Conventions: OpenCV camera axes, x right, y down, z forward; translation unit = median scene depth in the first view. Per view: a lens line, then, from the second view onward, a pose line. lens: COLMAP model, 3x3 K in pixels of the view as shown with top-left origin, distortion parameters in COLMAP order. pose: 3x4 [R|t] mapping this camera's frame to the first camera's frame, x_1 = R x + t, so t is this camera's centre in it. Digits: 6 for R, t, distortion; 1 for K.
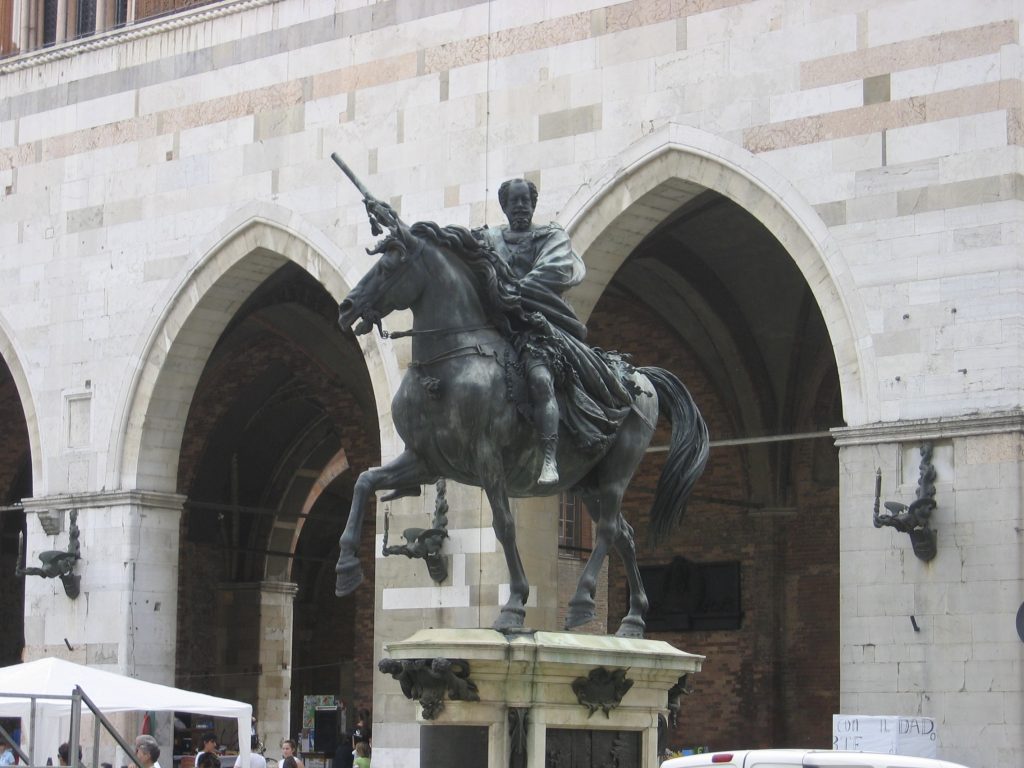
lens RADIAL K [[2729.4, 0, 512.0], [0, 2729.4, 384.0], [0, 0, 1]] dist [-0.033359, 0.311723]
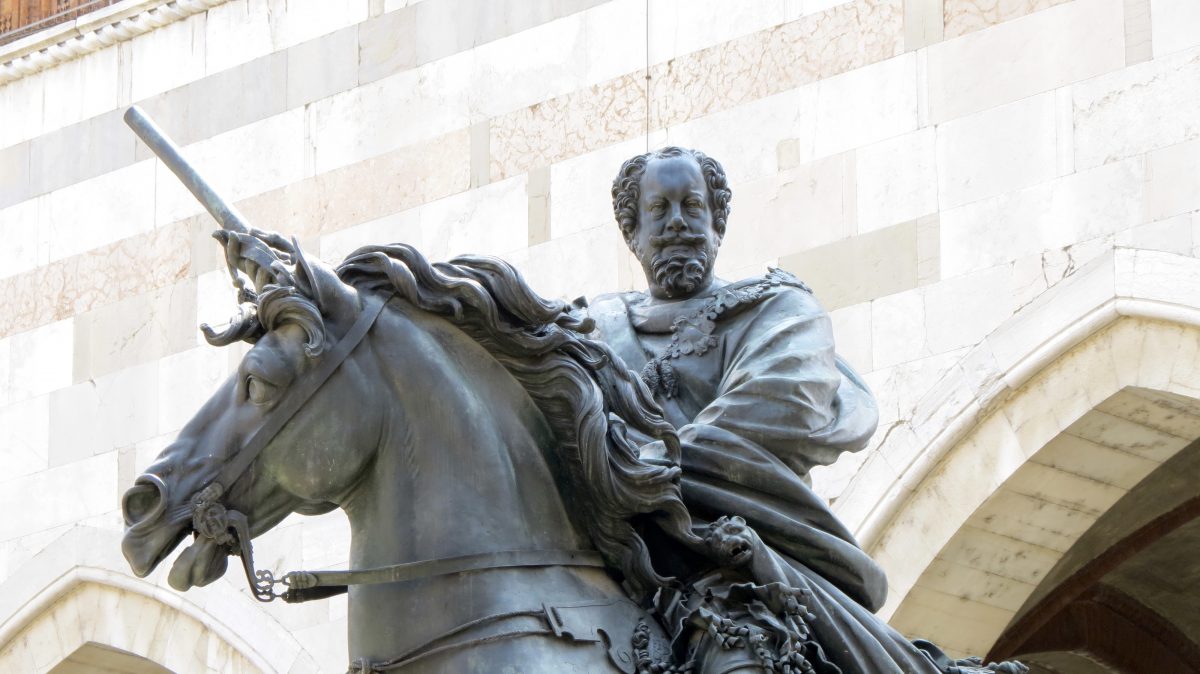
lens RADIAL K [[5664.8, 0, 600.0], [0, 5664.8, 337.0], [0, 0, 1]] dist [-0.033796, -0.035413]
pose [[0.999138, -0.027197, -0.031363, 0.010436], [0.022226, 0.988557, -0.149200, 0.036327], [0.035062, 0.148374, 0.988310, 0.219030]]
